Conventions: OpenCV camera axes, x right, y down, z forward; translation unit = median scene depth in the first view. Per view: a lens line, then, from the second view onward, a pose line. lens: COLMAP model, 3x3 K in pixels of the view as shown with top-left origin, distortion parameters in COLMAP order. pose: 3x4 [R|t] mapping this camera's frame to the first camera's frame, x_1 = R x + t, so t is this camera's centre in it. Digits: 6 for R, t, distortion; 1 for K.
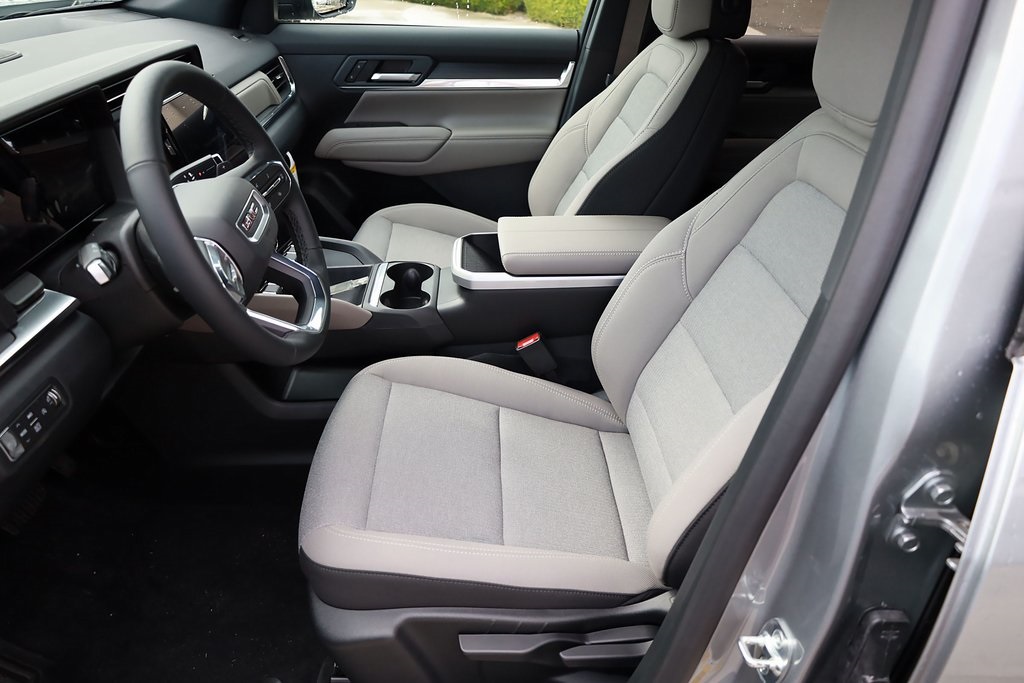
lens RADIAL K [[688.3, 0, 513.5], [0, 688.3, 341.2], [0, 0, 1]] dist [-0.047972, -0.001971]
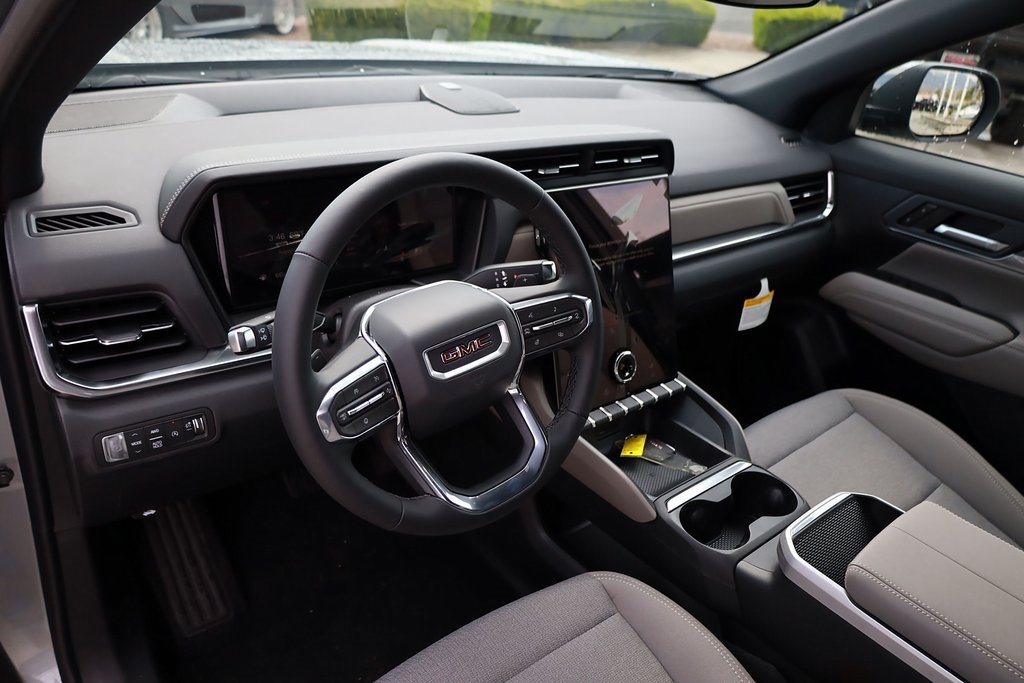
lens RADIAL K [[688.3, 0, 510.0], [0, 688.3, 339.1], [0, 0, 1]] dist [-0.047972, -0.001971]
pose [[0.558420, 0.405560, -0.723663, 0.135960], [-0.476189, 0.871021, 0.120689, -0.180833], [0.679273, 0.277206, 0.679519, 0.267129]]
